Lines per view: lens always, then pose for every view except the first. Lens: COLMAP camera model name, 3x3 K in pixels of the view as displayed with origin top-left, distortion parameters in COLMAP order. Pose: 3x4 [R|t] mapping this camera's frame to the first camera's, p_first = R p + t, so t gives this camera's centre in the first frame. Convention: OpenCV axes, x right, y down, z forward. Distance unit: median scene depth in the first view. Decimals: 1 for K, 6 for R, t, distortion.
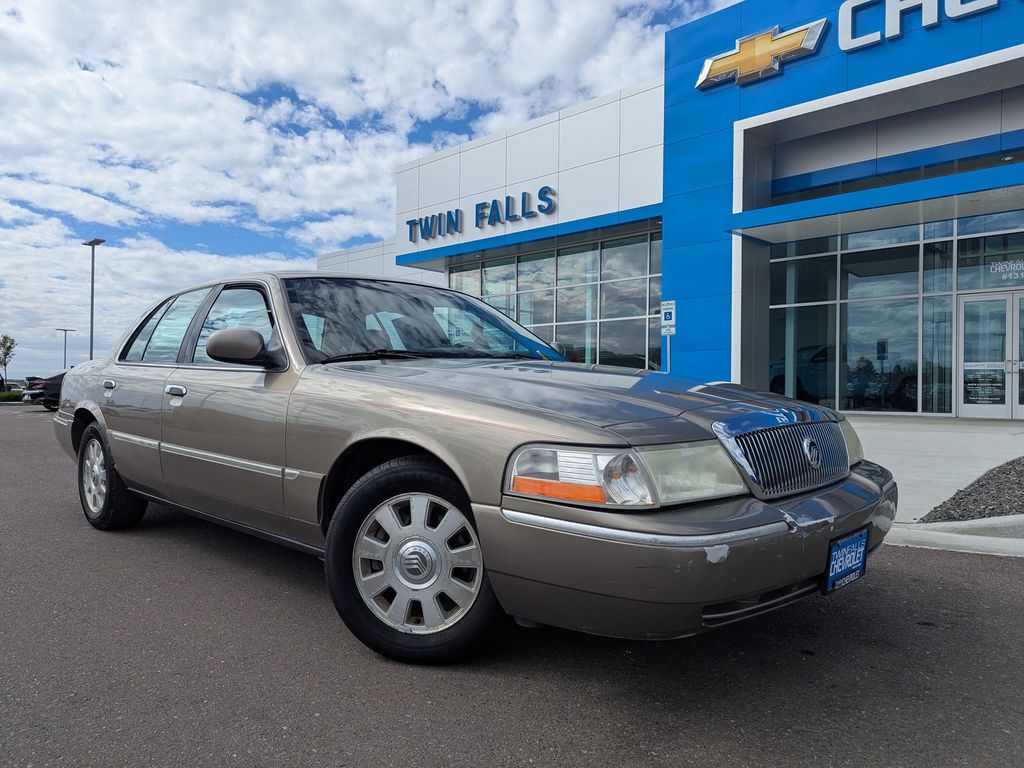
lens RADIAL K [[740.2, 0, 503.4], [0, 740.2, 384.9], [0, 0, 1]] dist [0.043913, -0.031001]
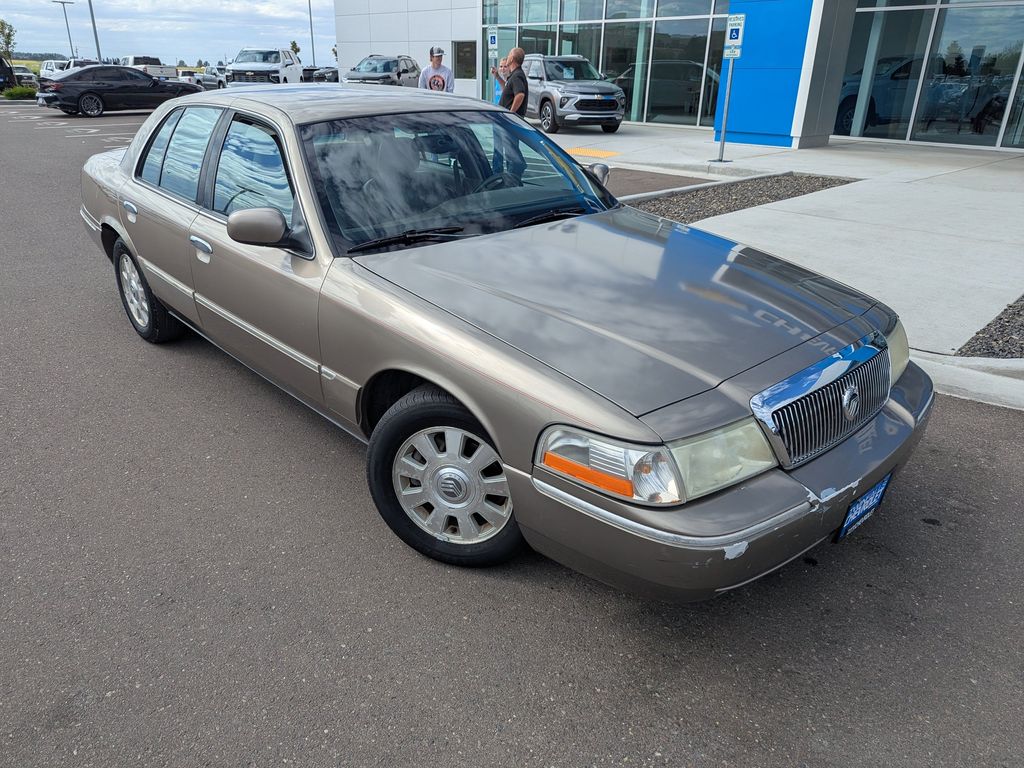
lens RADIAL K [[740.2, 0, 506.0], [0, 740.2, 391.6], [0, 0, 1]] dist [0.043913, -0.031001]
pose [[0.998876, 0.027647, -0.038509, -0.002769], [-0.010004, 0.916968, 0.398835, -0.305781], [0.046338, -0.398001, 0.916214, 0.082361]]
